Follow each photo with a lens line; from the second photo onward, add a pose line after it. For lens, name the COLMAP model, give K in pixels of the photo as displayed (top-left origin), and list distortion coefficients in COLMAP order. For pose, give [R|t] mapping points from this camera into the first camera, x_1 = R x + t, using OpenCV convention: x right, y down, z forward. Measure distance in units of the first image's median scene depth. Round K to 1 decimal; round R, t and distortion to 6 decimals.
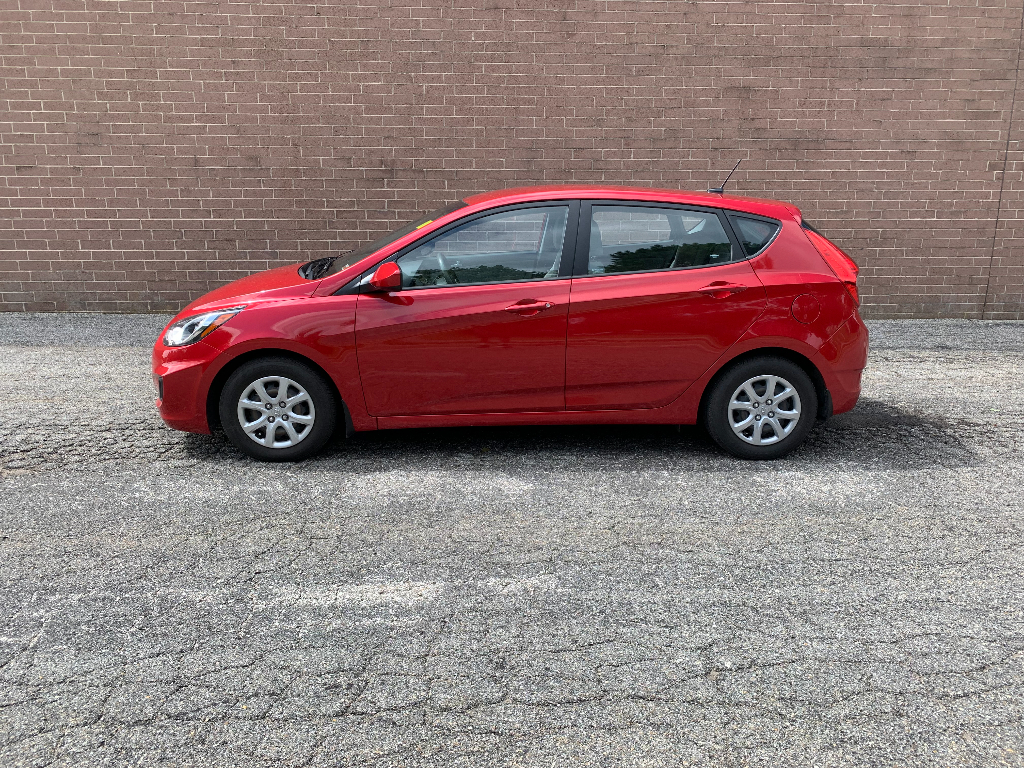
lens RADIAL K [[775.0, 0, 512.0], [0, 775.0, 384.0], [0, 0, 1]] dist [0.058735, -0.057670]
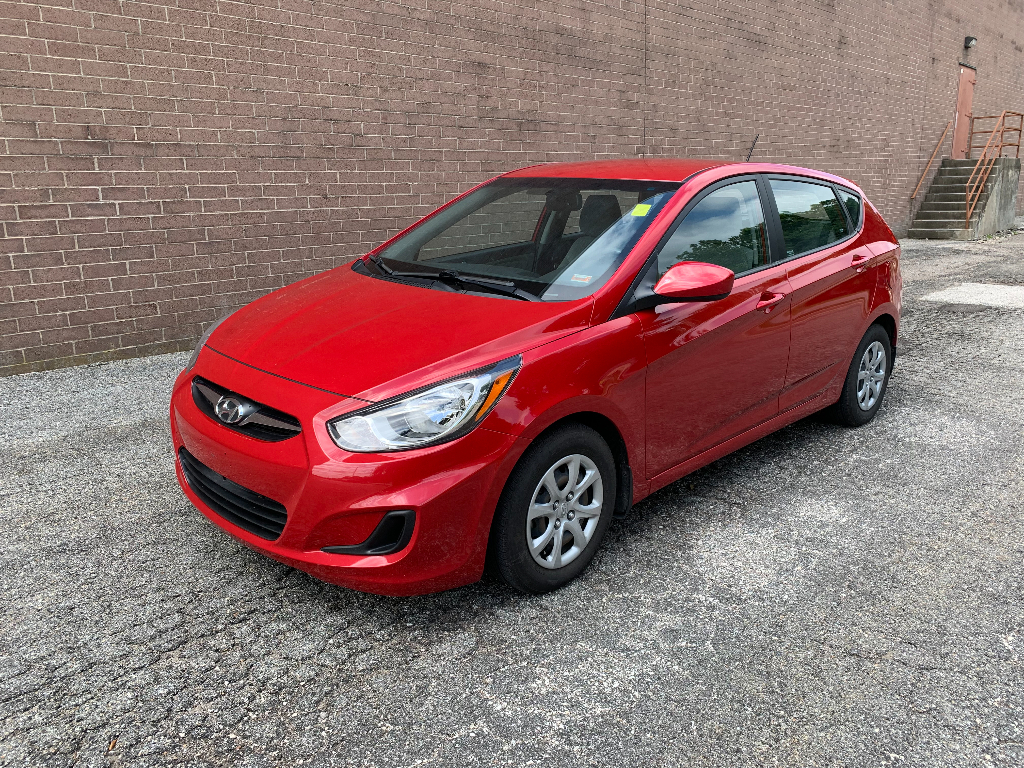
lens RADIAL K [[798.4, 0, 514.6], [0, 798.4, 365.1], [0, 0, 1]] dist [0.027816, -0.003628]
pose [[0.729923, -0.170114, 0.662023, -0.394134], [0.175565, 0.982702, 0.058945, -0.067800], [-0.660598, 0.073203, 0.747162, 0.272753]]
